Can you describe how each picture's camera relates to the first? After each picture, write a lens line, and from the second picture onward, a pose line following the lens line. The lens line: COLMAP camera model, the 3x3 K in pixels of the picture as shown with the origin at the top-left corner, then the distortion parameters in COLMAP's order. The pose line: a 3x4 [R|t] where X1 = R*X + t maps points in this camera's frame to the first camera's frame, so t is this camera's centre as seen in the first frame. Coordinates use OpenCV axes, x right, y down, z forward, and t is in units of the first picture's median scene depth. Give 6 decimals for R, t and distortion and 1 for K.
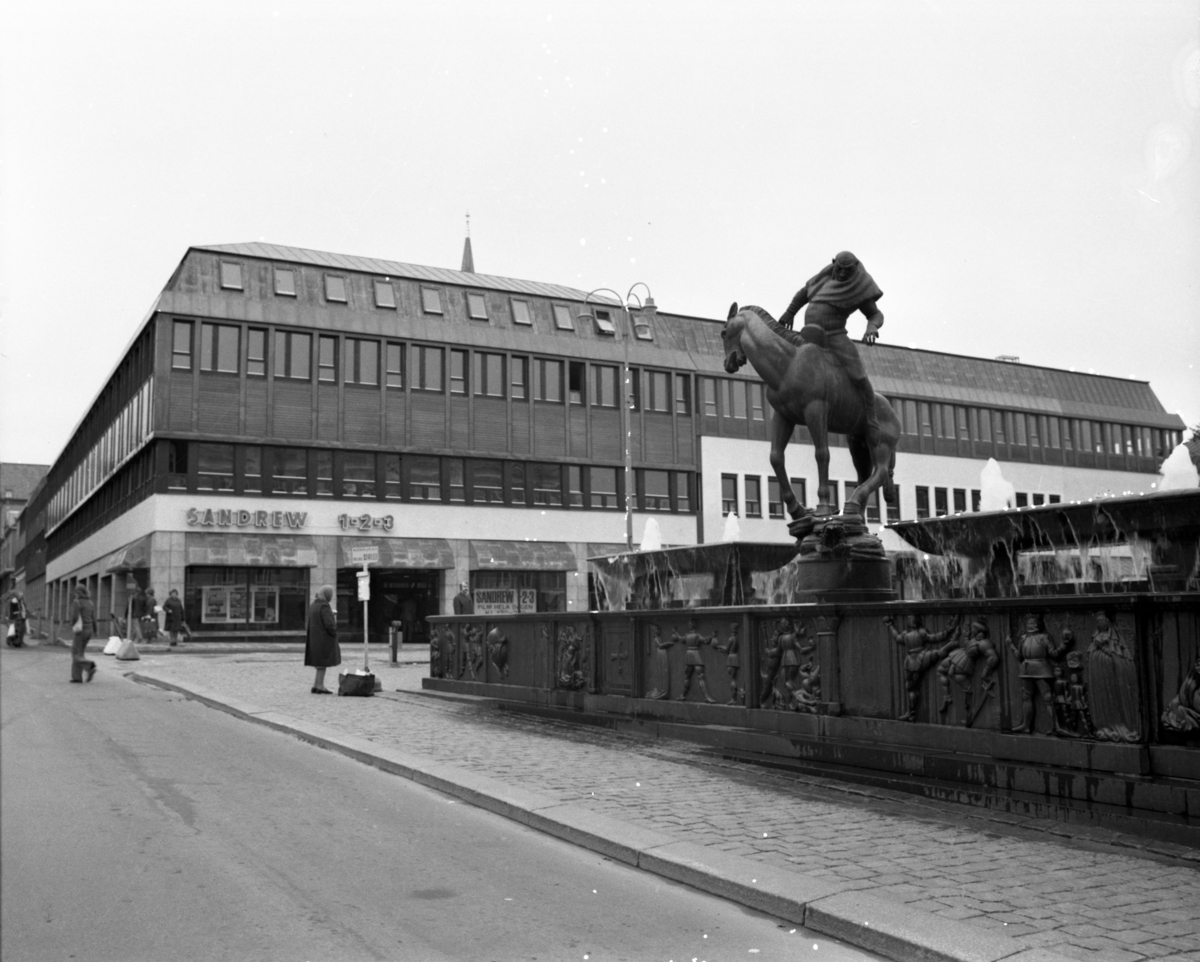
lens RADIAL K [[1158.7, 0, 607.9], [0, 1158.7, 477.6], [0, 0, 1]] dist [-0.030663, 0.000000]
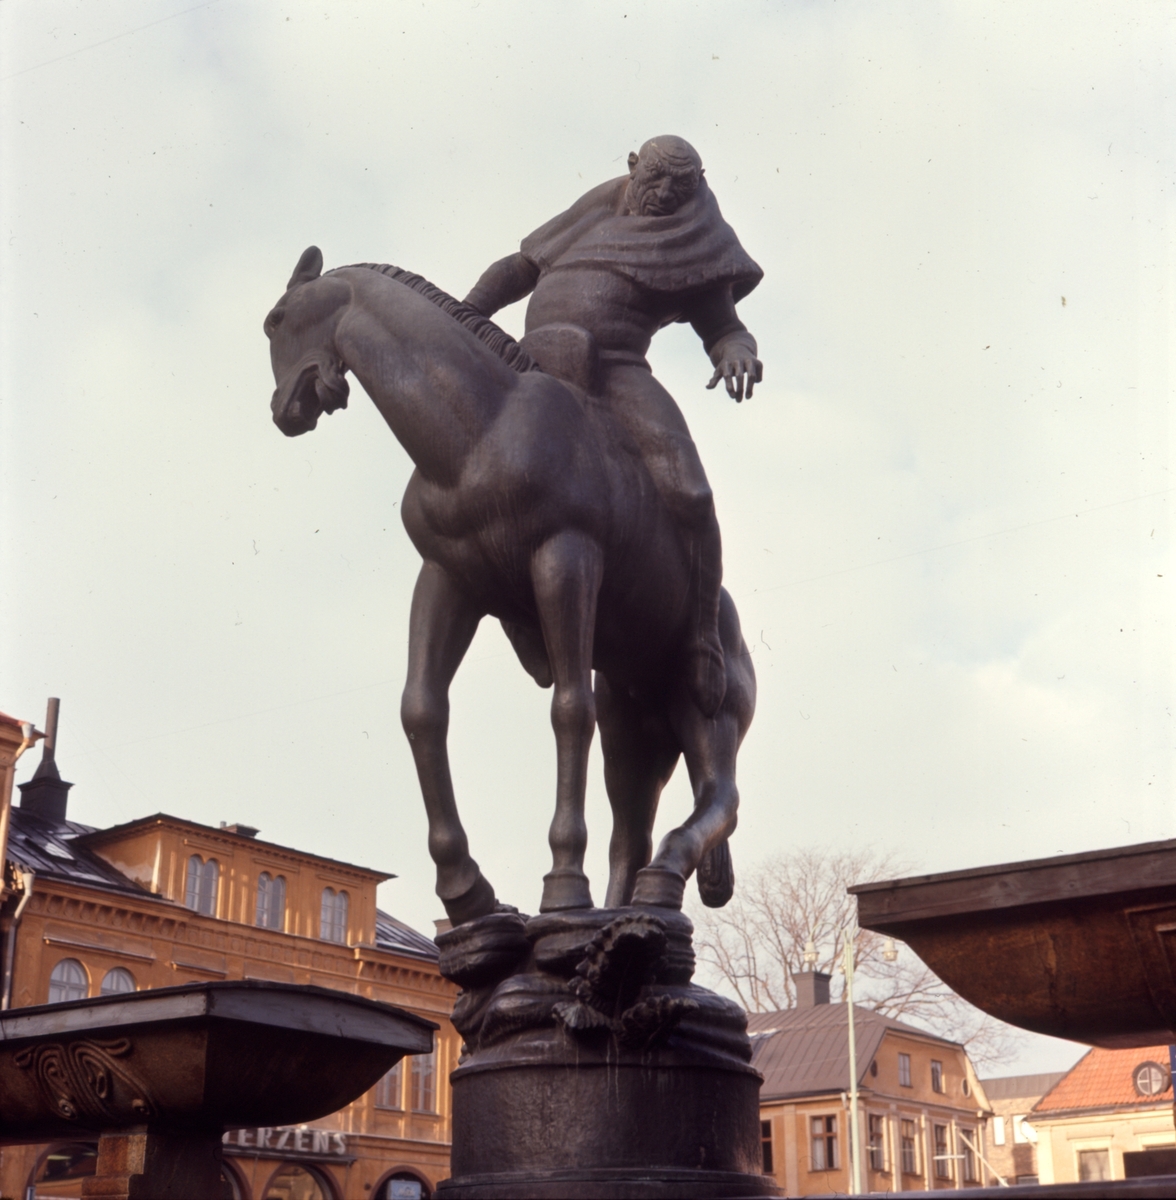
lens RADIAL K [[1830.5, 0, 588.2], [0, 1830.5, 600.6], [0, 0, 1]] dist [0.114123, 0.000000]
pose [[0.914806, 0.153707, 0.373502, 0.002847], [-0.055989, 0.964087, -0.259618, 0.076253], [-0.399993, 0.216588, 0.890559, 0.549865]]
